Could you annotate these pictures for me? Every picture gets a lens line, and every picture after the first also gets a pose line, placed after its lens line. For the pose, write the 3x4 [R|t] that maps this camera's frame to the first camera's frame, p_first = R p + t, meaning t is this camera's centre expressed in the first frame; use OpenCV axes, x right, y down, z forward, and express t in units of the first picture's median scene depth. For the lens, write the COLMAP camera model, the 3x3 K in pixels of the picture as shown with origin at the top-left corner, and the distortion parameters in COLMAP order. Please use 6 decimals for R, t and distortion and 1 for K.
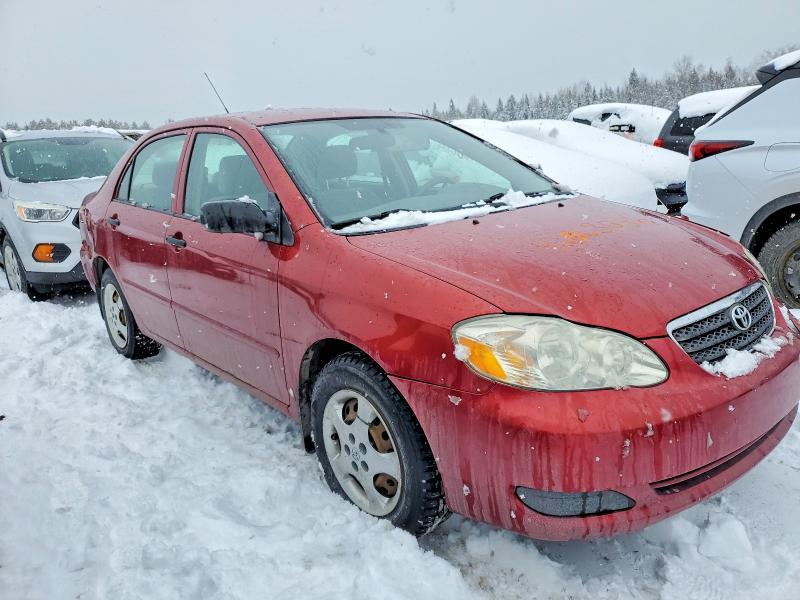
lens RADIAL K [[540.1, 0, 414.5], [0, 540.1, 300.5], [0, 0, 1]] dist [0.085531, -0.076667]
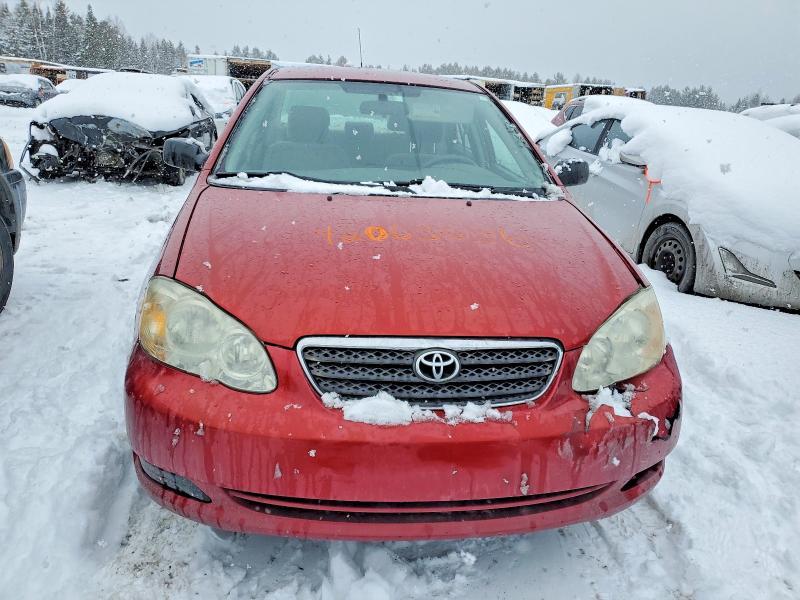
lens RADIAL K [[540.1, 0, 414.5], [0, 540.1, 300.5], [0, 0, 1]] dist [0.085531, -0.076667]
pose [[0.847044, 0.279379, -0.452176, 0.925413], [-0.253008, 0.960087, 0.119244, -0.156179], [0.467443, 0.013400, 0.883922, 0.269819]]
